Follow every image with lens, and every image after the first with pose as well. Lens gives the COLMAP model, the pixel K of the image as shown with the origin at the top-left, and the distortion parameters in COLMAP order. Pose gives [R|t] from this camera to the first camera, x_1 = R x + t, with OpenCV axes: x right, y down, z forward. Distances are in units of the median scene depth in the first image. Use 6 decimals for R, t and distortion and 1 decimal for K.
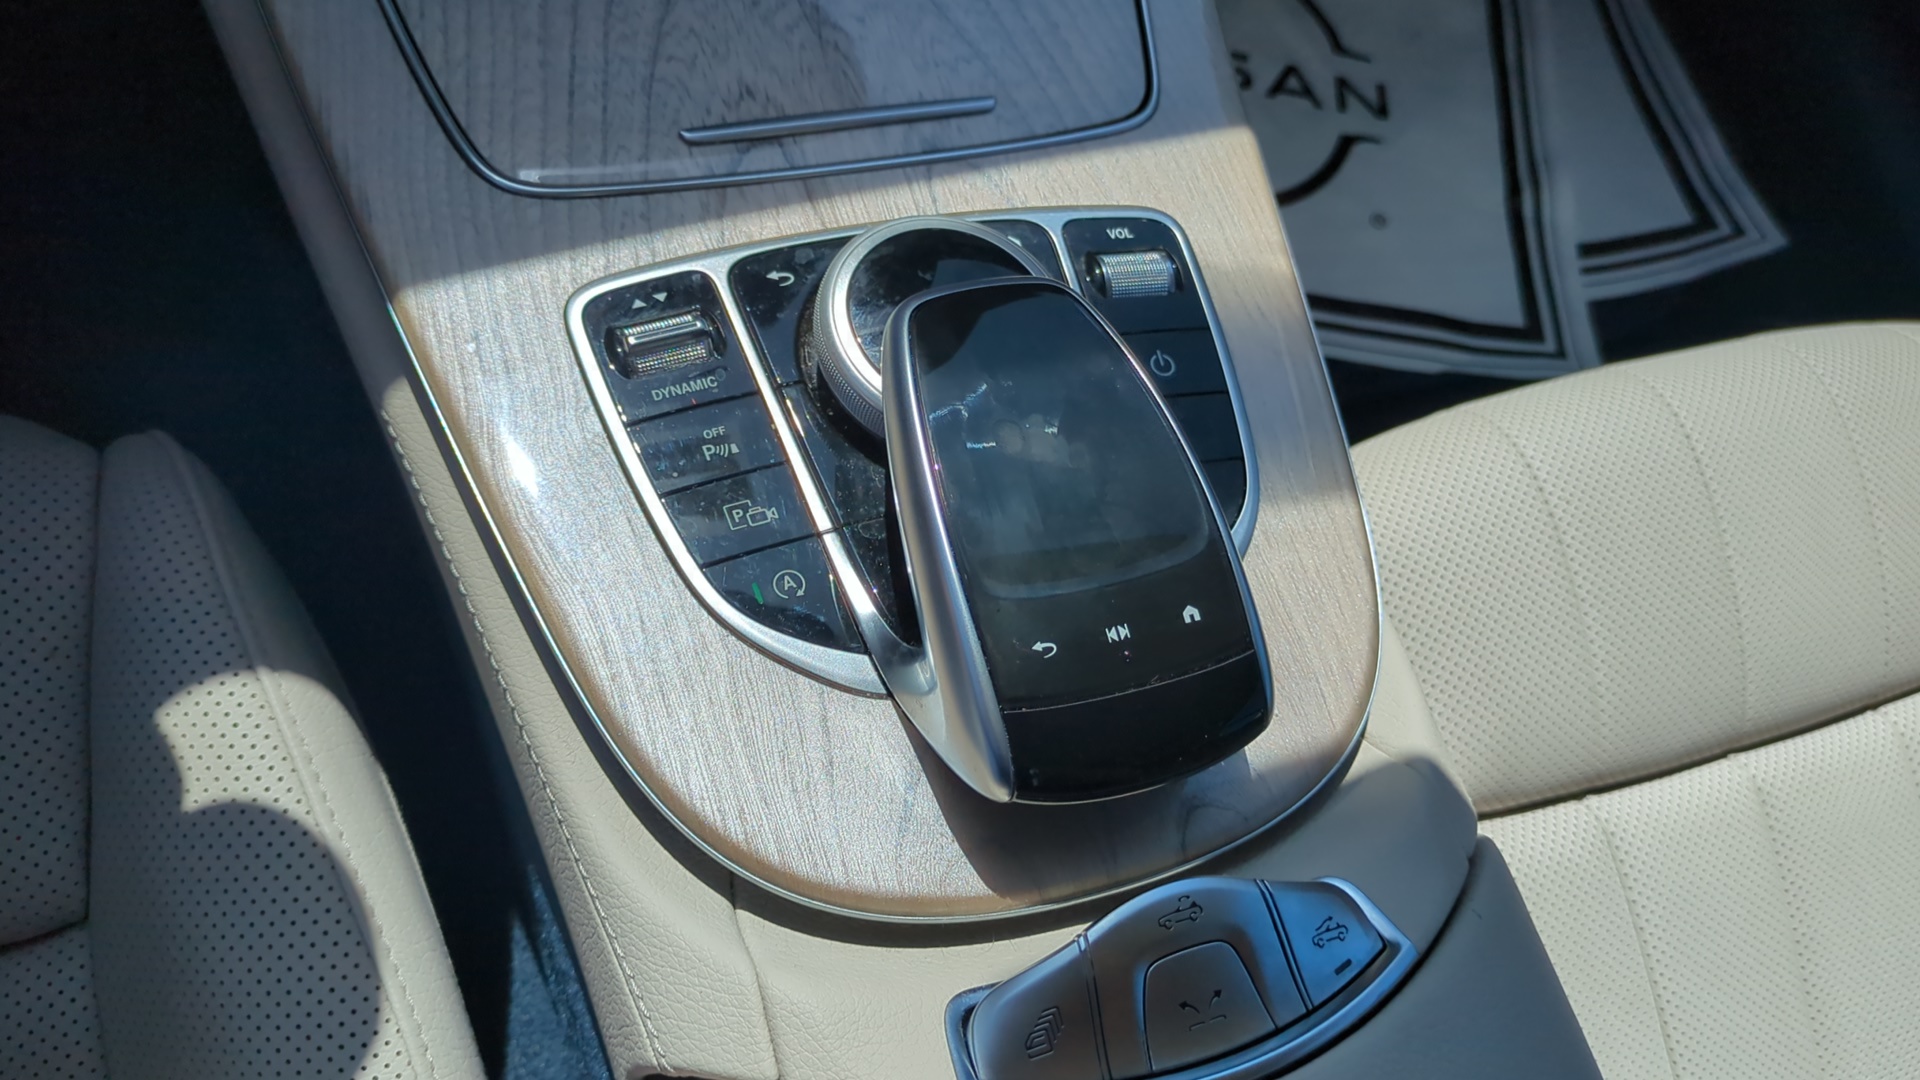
lens RADIAL K [[1642.8, 0, 965.6], [0, 1642.8, 514.9], [0, 0, 1]] dist [0.052283, -0.114838]
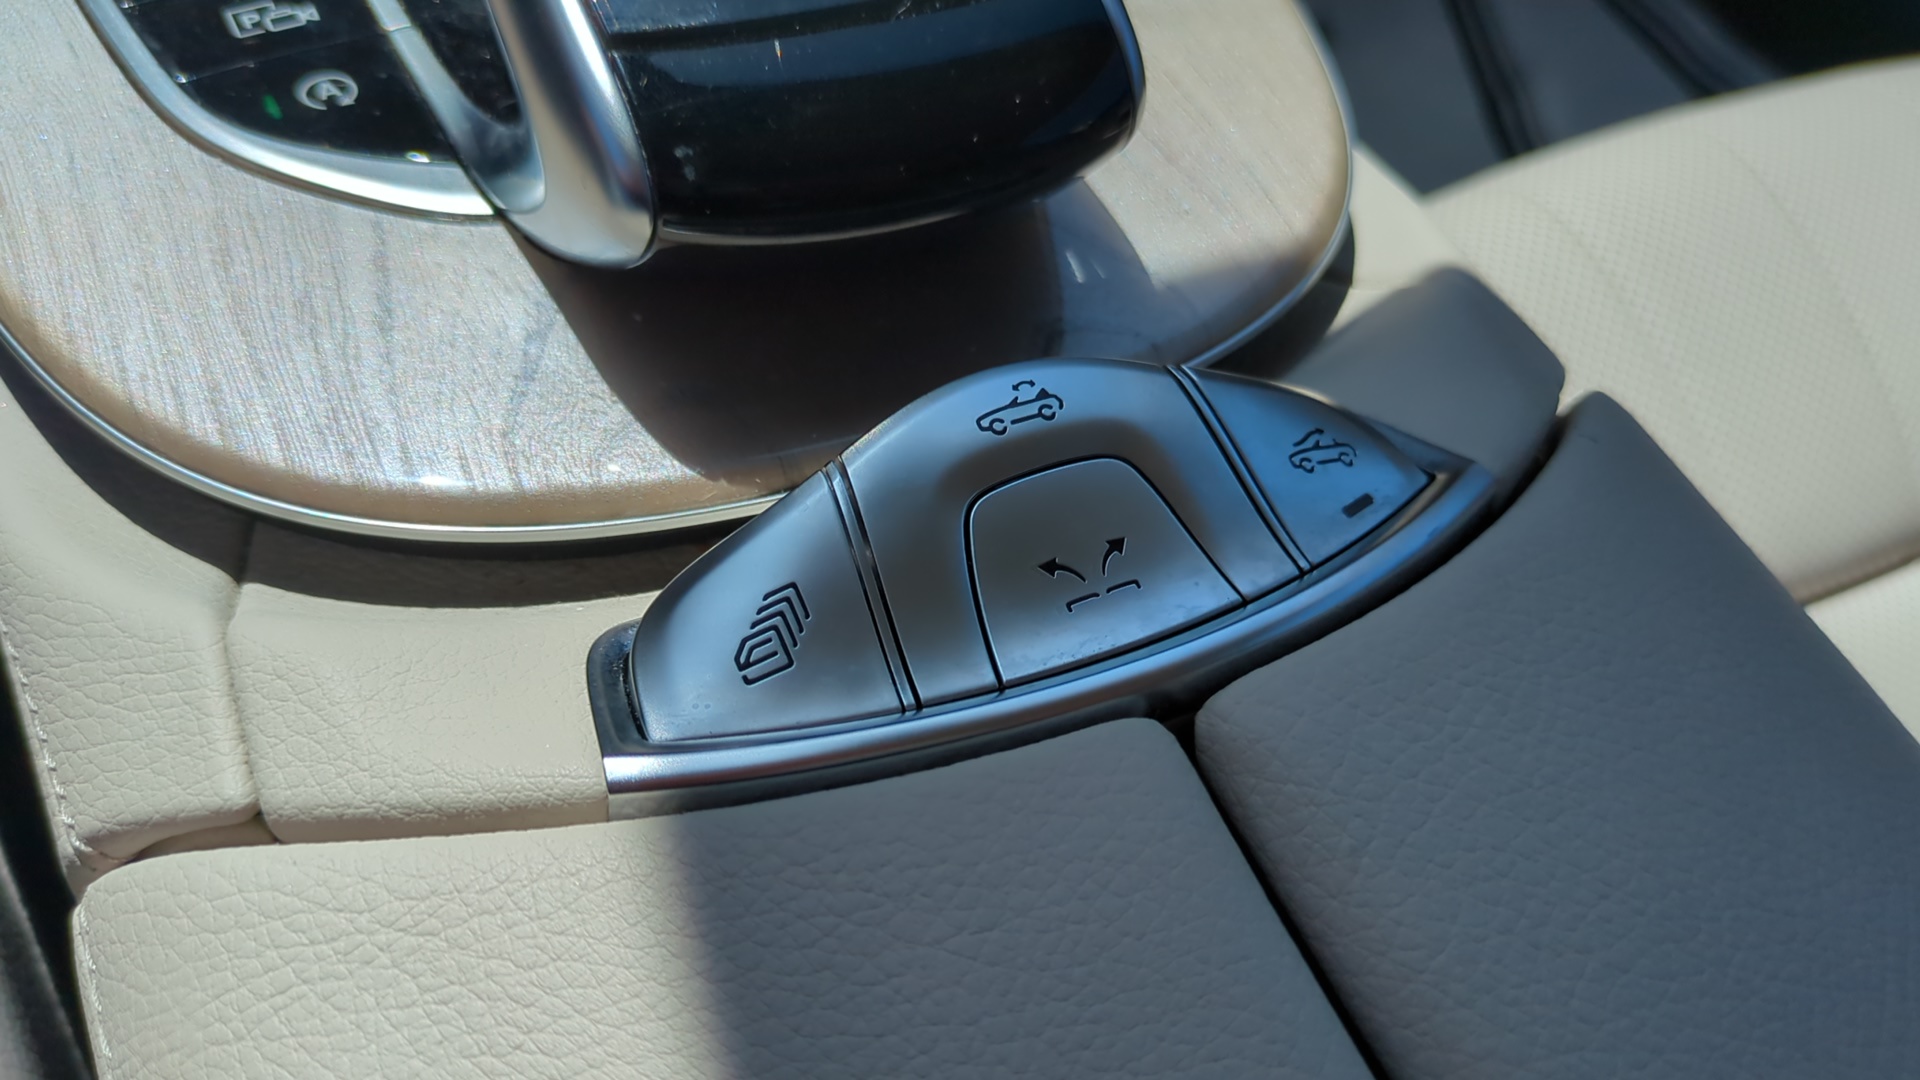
lens RADIAL K [[1642.8, 0, 965.6], [0, 1642.8, 514.9], [0, 0, 1]] dist [0.052283, -0.114838]
pose [[0.985367, -0.167603, -0.031019, 0.118971], [0.158323, 0.967394, -0.197694, 0.360426], [0.063141, 0.189890, 0.979773, 0.468726]]
